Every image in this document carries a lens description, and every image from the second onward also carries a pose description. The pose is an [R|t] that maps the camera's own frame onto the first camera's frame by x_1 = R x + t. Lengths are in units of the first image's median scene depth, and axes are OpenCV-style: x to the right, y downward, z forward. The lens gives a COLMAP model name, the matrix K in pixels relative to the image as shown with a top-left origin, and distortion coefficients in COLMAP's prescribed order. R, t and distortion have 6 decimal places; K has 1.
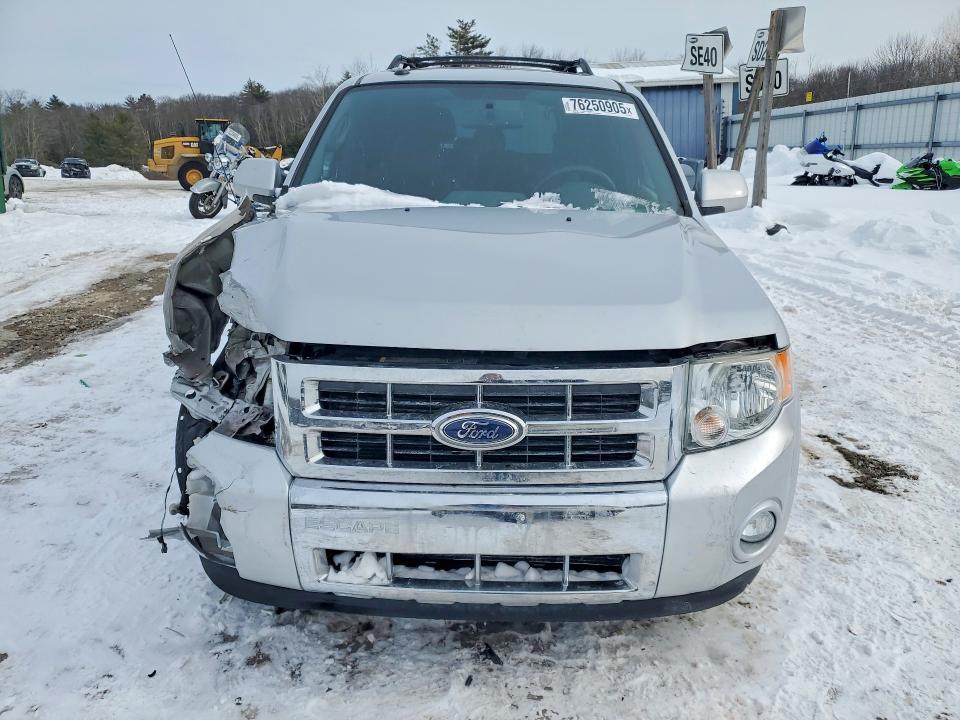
lens RADIAL K [[738.6, 0, 480.4], [0, 738.6, 363.2], [0, 0, 1]] dist [0.004871, -0.001167]
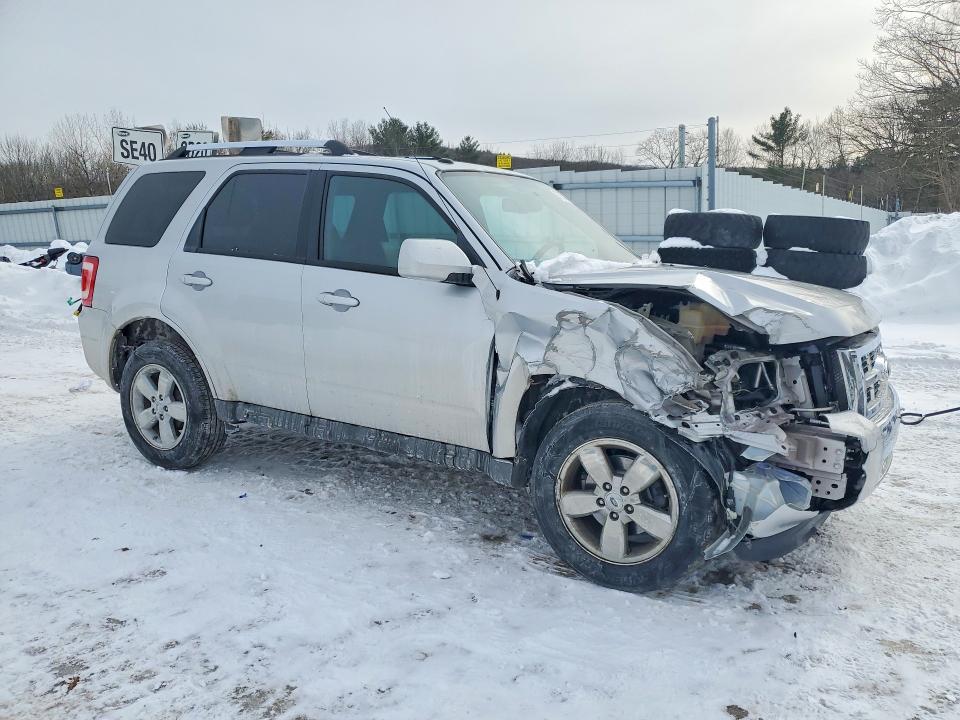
lens RADIAL K [[738.6, 0, 479.8], [0, 738.6, 363.6], [0, 0, 1]] dist [0.004871, -0.001167]
pose [[0.538445, -0.164806, 0.826387, -1.300294], [0.264230, 0.964249, 0.020136, -0.136792], [-0.800162, 0.207514, 0.562742, 0.503137]]
